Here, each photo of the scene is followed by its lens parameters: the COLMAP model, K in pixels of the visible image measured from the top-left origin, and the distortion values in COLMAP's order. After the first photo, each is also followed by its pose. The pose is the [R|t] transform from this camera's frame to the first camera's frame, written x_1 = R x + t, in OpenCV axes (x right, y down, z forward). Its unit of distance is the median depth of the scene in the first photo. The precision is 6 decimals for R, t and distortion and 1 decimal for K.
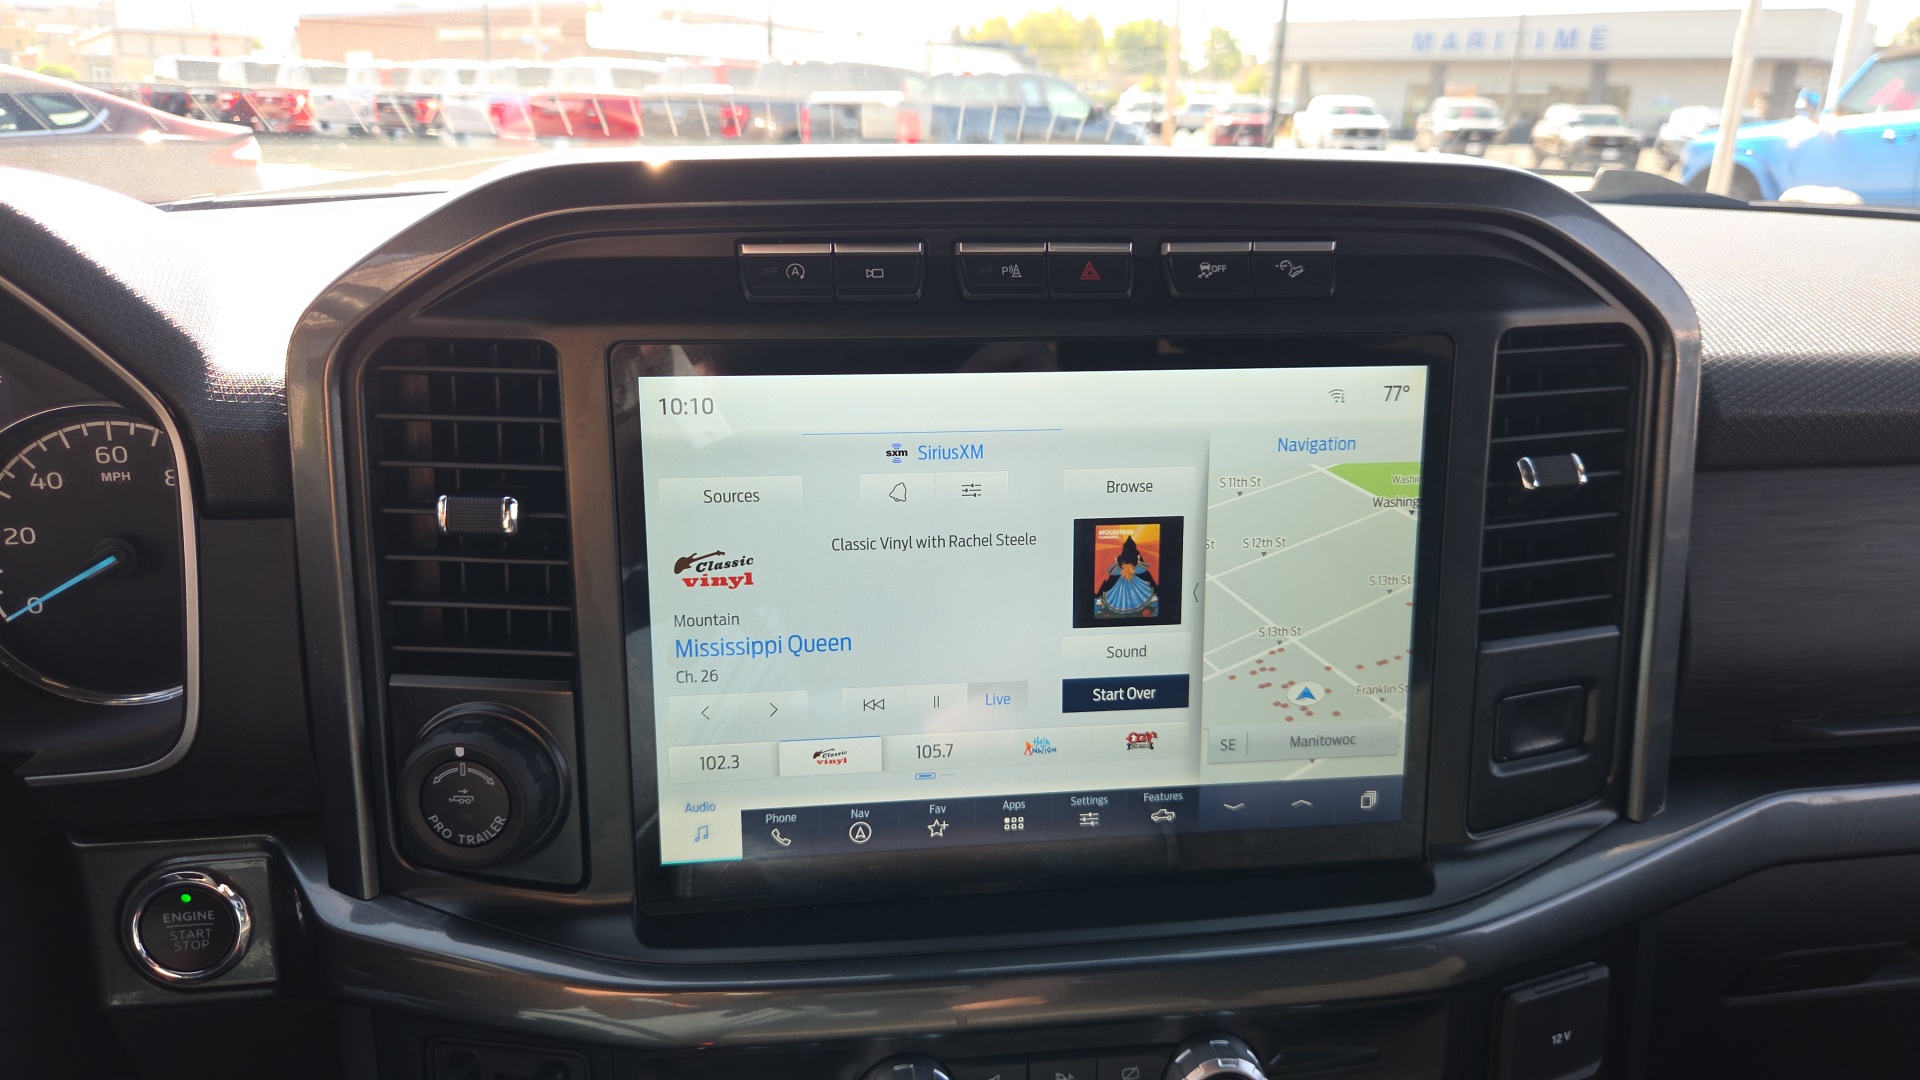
lens RADIAL K [[1317.5, 0, 960.0], [0, 1317.5, 540.0], [0, 0, 1]] dist [0.038191, -0.041235]
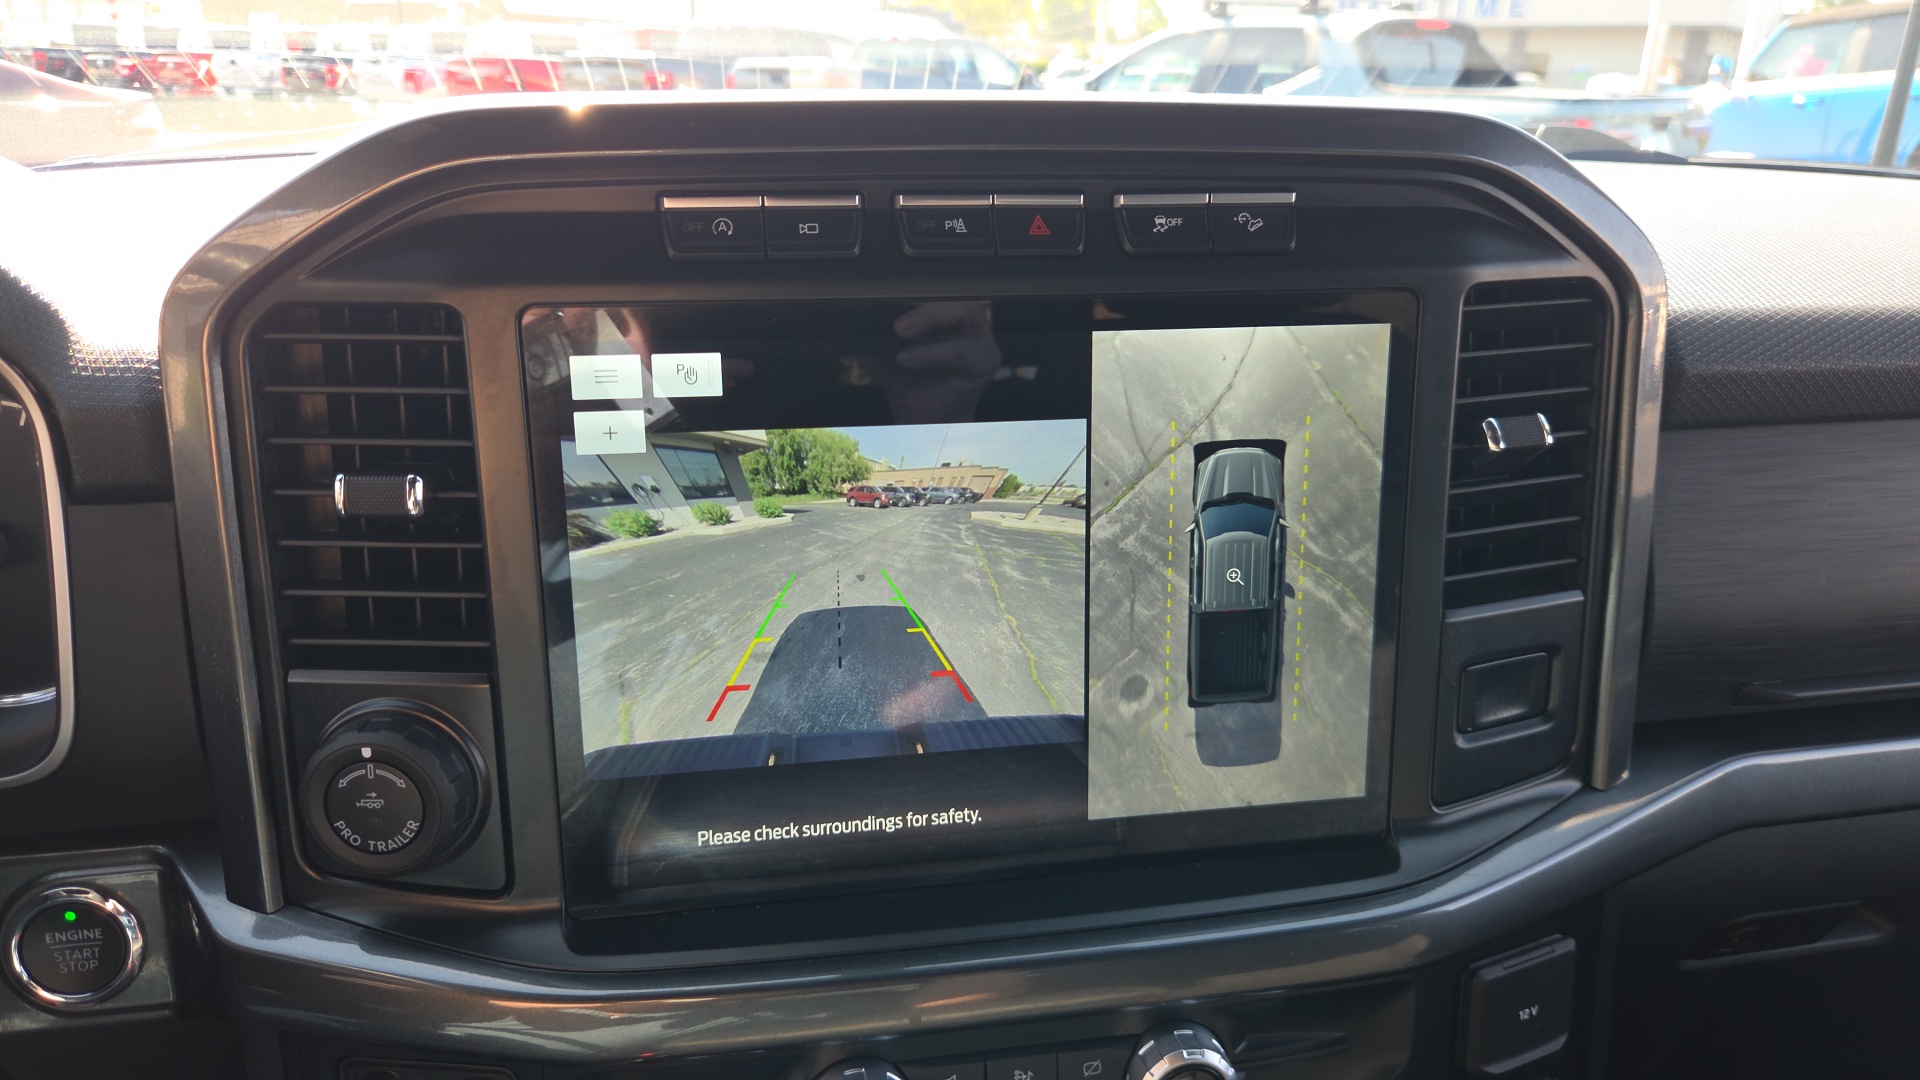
lens RADIAL K [[1317.5, 0, 960.0], [0, 1317.5, 540.0], [0, 0, 1]] dist [0.038191, -0.041235]
pose [[0.998703, -0.017341, 0.047863, -0.006012], [0.016266, 0.999609, 0.022765, -0.002166], [-0.048239, -0.021957, 0.998594, 0.056817]]
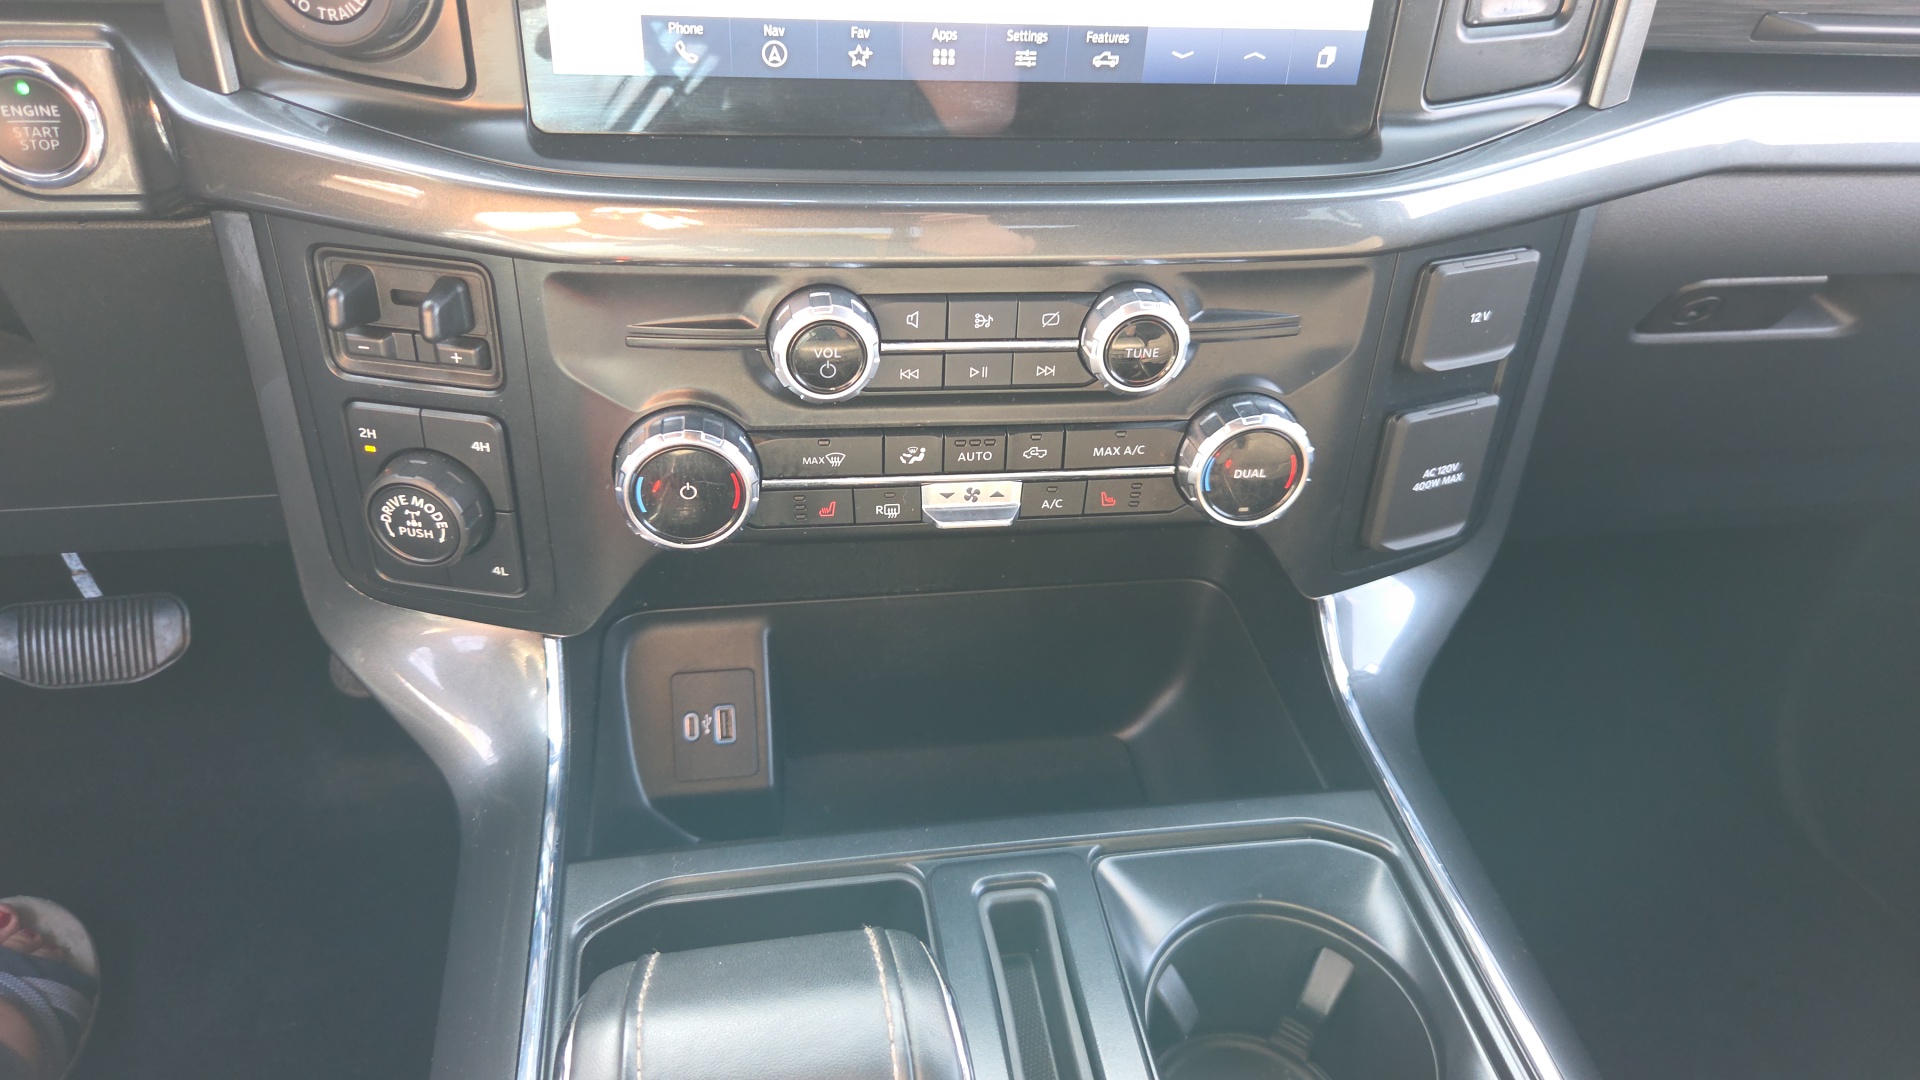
lens RADIAL K [[1317.5, 0, 960.0], [0, 1317.5, 540.0], [0, 0, 1]] dist [0.038191, -0.041235]
pose [[0.998111, 0.028204, 0.054574, 0.011946], [-0.045449, 0.936716, 0.347129, 0.218483], [-0.041330, -0.348954, 0.936228, 0.023528]]
